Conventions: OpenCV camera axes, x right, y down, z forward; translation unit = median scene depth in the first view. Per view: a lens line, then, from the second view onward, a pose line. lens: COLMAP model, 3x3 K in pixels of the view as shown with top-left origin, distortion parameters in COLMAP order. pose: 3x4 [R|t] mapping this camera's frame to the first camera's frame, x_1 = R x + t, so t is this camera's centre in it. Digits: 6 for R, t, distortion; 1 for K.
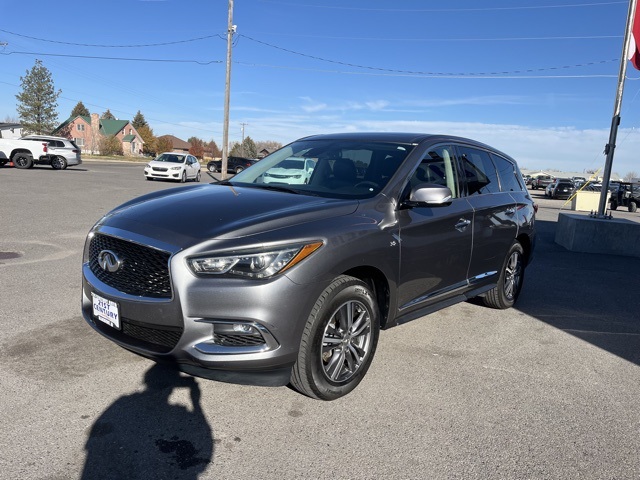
lens RADIAL K [[489.3, 0, 316.5], [0, 489.3, 237.4], [0, 0, 1]] dist [0.058497, -0.081066]
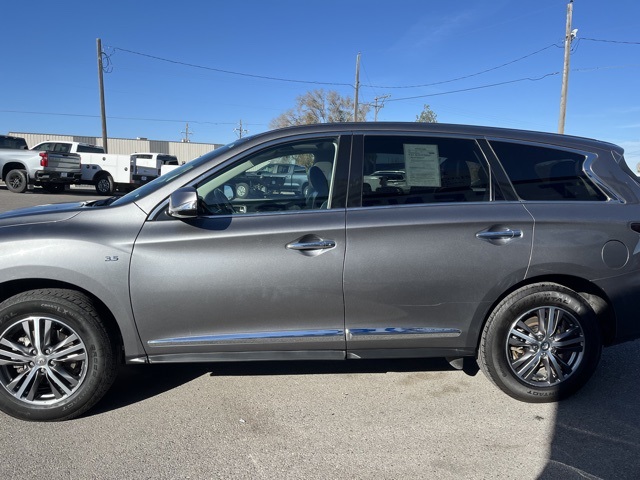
lens RADIAL K [[489.3, 0, 315.4], [0, 489.3, 237.6], [0, 0, 1]] dist [0.058497, -0.081066]
pose [[0.723439, 0.022385, -0.690025, 0.114877], [-0.063120, 0.997433, -0.033819, -0.002051], [0.687496, 0.068021, 0.722995, 0.073234]]
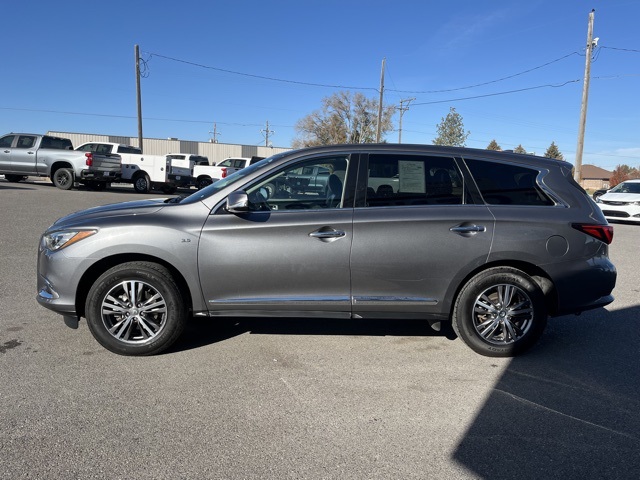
lens RADIAL K [[489.3, 0, 316.7], [0, 489.3, 237.2], [0, 0, 1]] dist [0.058497, -0.081066]
pose [[0.691183, 0.035533, -0.721805, 0.143009], [-0.084642, 0.995897, -0.032025, 0.001776], [0.717705, 0.083230, 0.691355, 0.047363]]
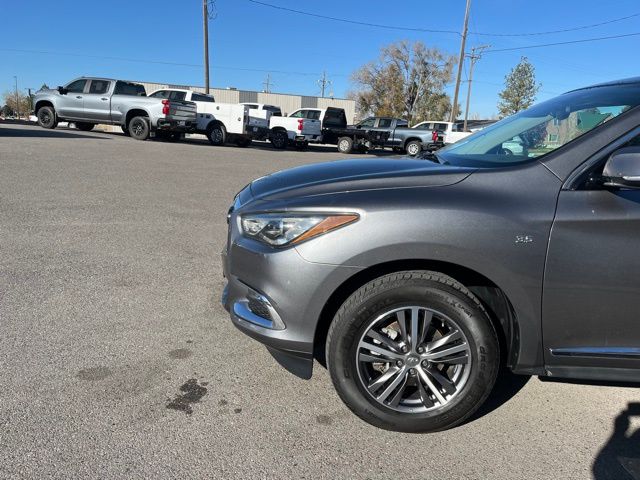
lens RADIAL K [[489.3, 0, 317.6], [0, 489.3, 234.8], [0, 0, 1]] dist [0.058497, -0.081066]
pose [[0.624264, 0.119527, -0.772015, 0.055931], [-0.113510, 0.991617, 0.061742, -0.000338], [0.772923, 0.049088, 0.632598, 0.045937]]
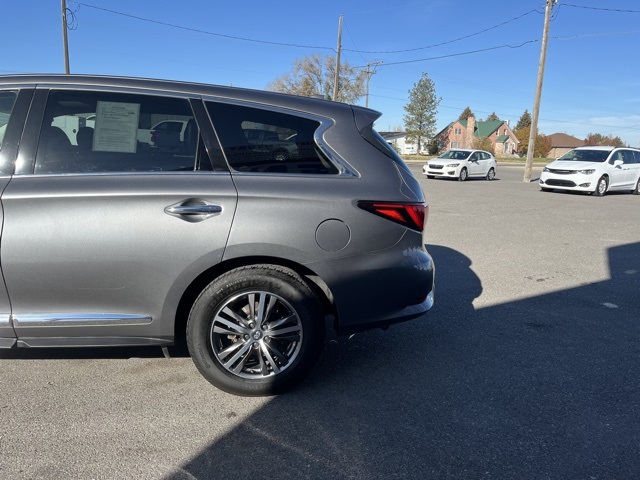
lens RADIAL K [[489.3, 0, 317.8], [0, 489.3, 237.9], [0, 0, 1]] dist [0.058497, -0.081066]
pose [[0.723345, 0.082689, -0.685517, 0.151043], [-0.084908, 0.995921, 0.030537, -0.008334], [0.685246, 0.036117, 0.727415, 0.126089]]
